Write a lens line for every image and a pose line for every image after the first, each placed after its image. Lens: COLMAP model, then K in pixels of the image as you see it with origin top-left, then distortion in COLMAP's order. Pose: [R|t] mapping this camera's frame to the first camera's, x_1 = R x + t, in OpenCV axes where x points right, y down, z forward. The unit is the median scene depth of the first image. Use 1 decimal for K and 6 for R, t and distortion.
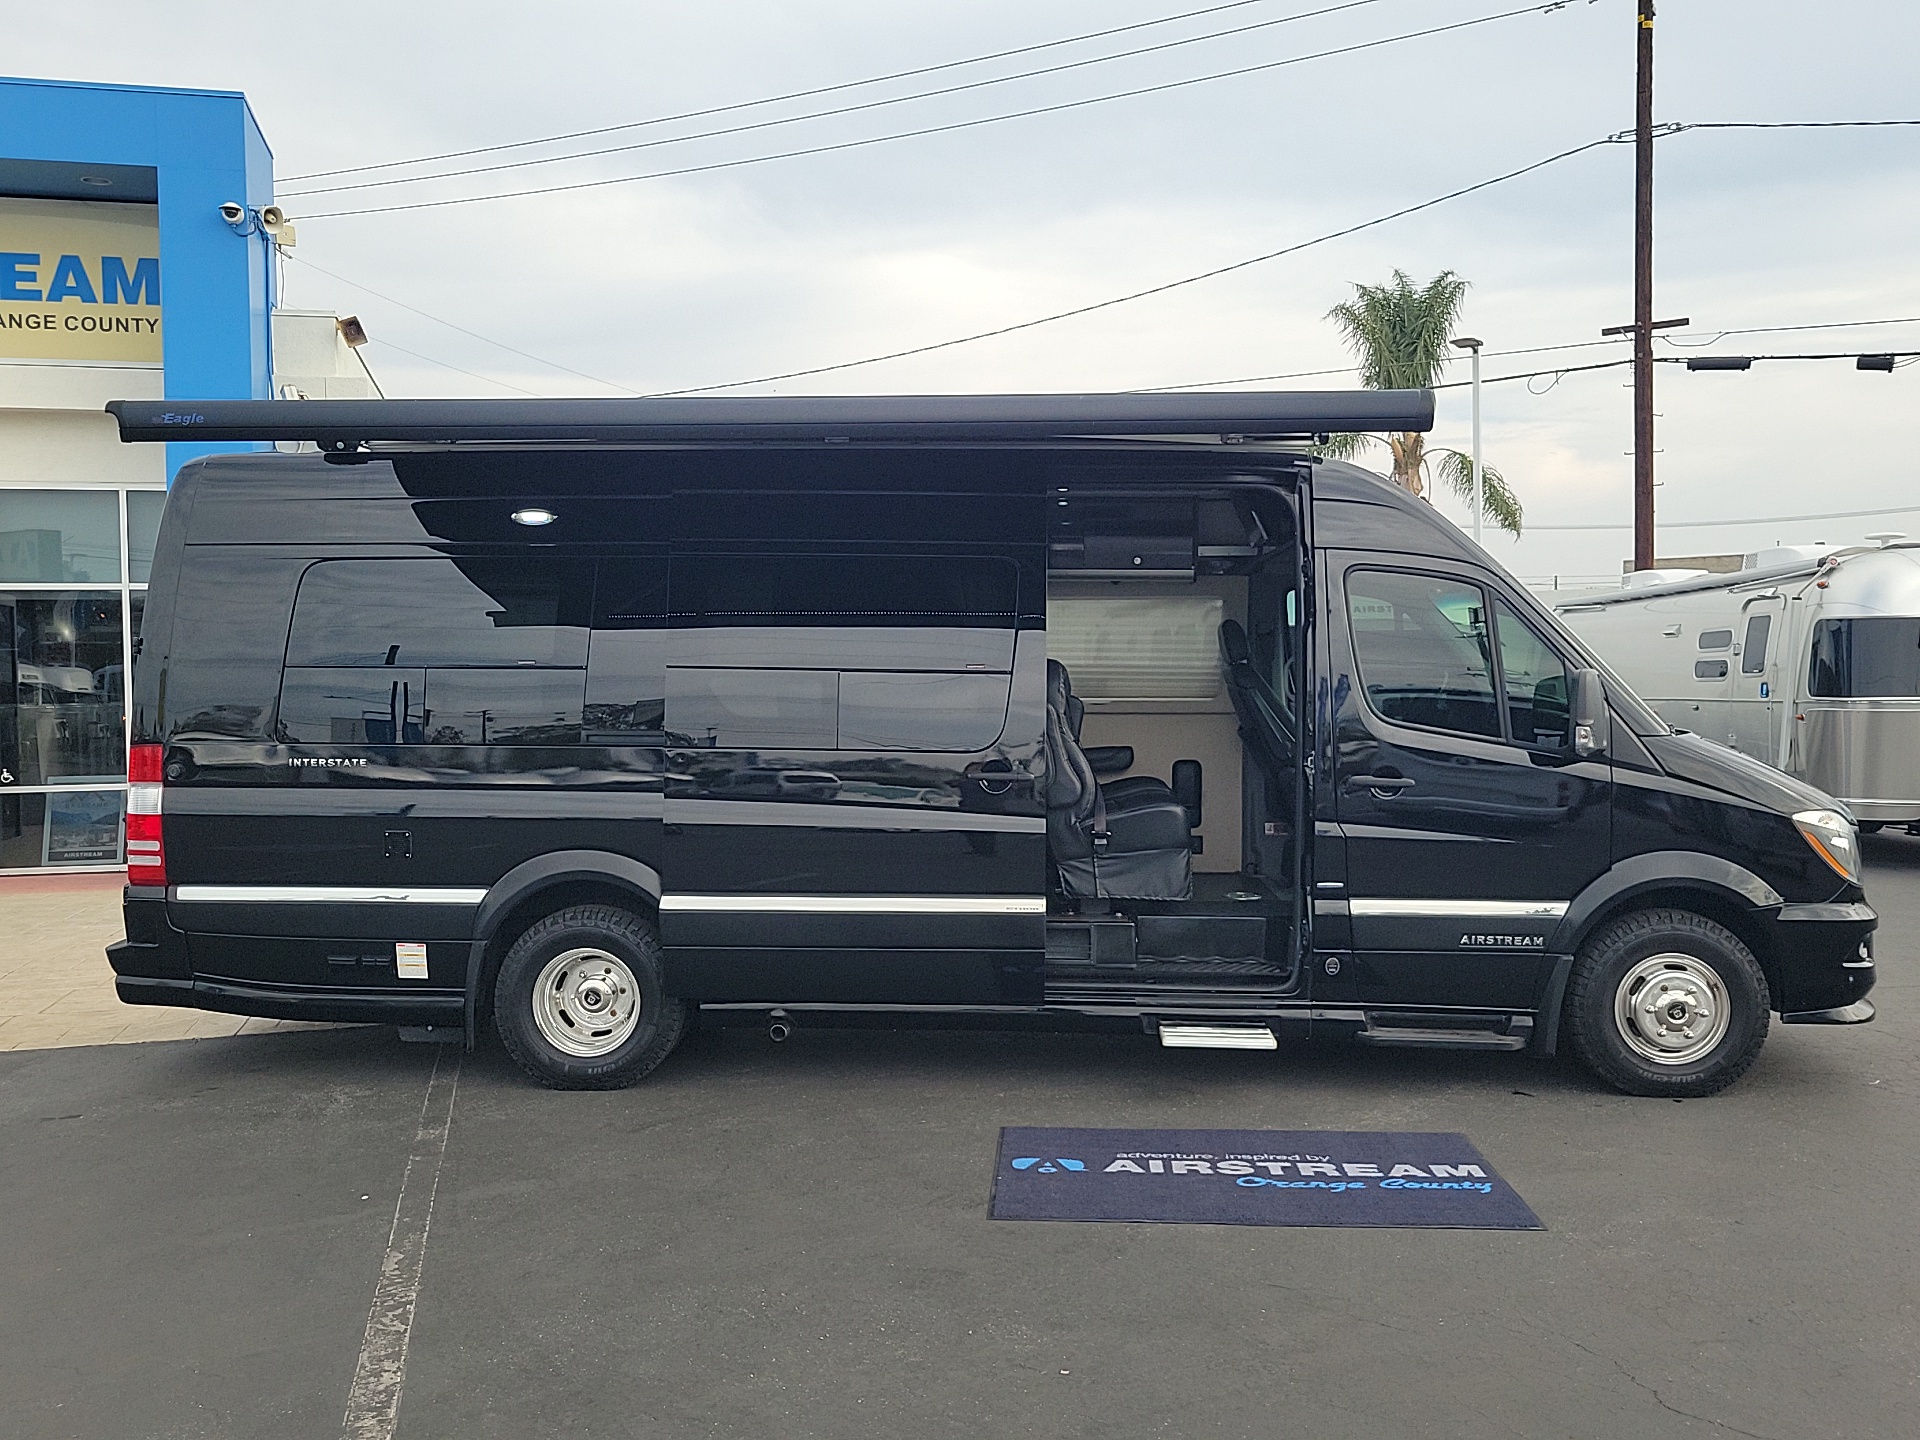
lens RADIAL K [[1717.6, 0, 928.9], [0, 1717.6, 713.6], [0, 0, 1]] dist [0.053694, -0.092929]
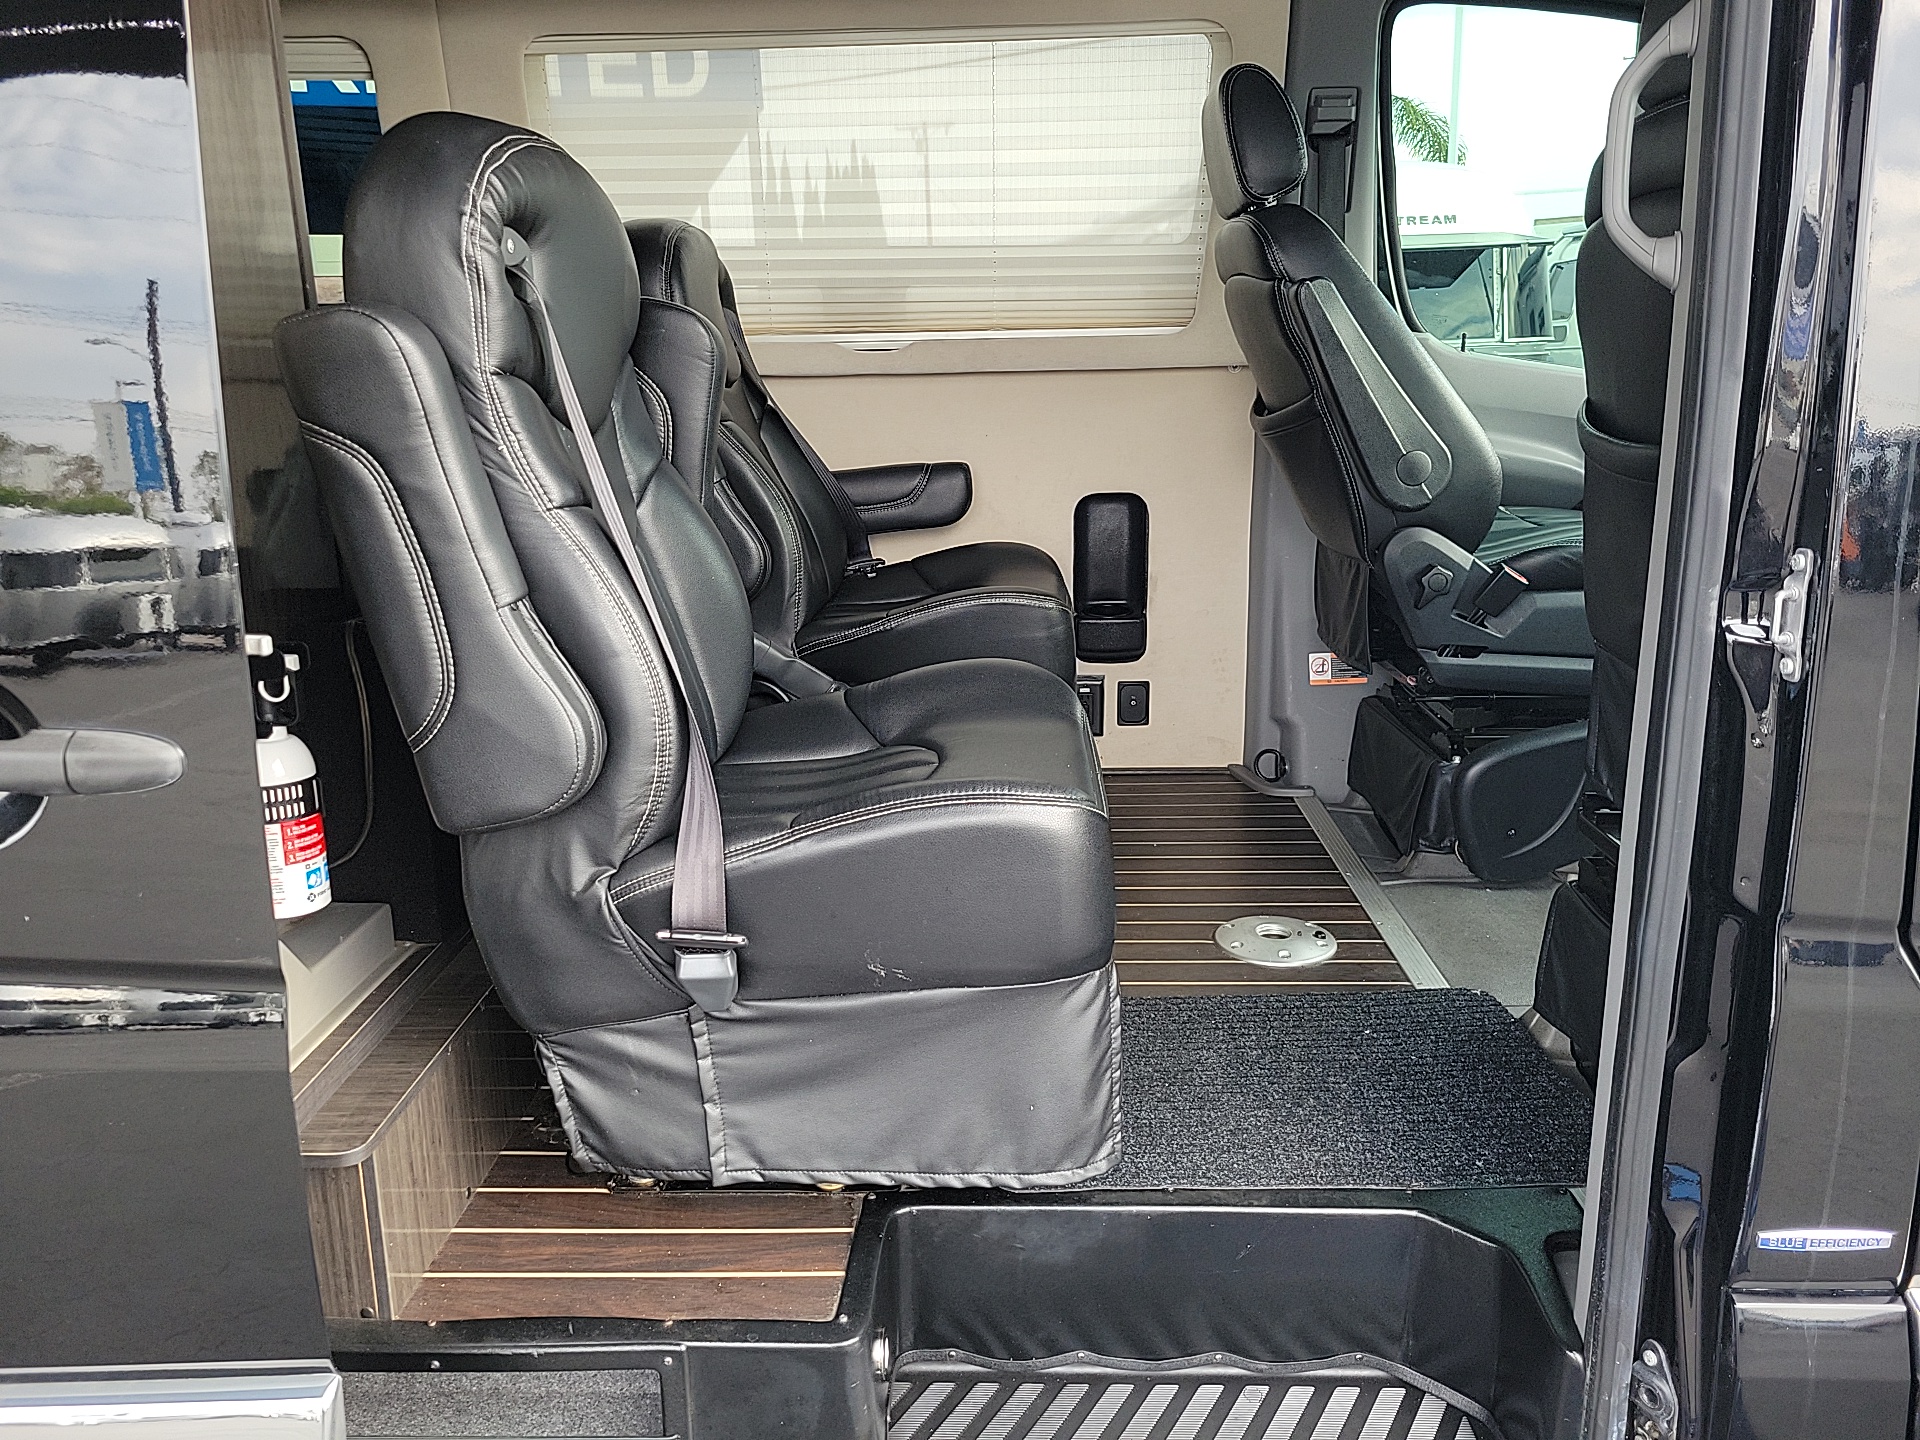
lens RADIAL K [[1717.6, 0, 928.9], [0, 1717.6, 713.6], [0, 0, 1]] dist [0.053694, -0.092929]
pose [[0.999023, -0.026066, 0.035685, 0.117695], [0.018933, 0.982111, 0.187348, 0.002648], [-0.039930, -0.186489, 0.981645, 0.765716]]
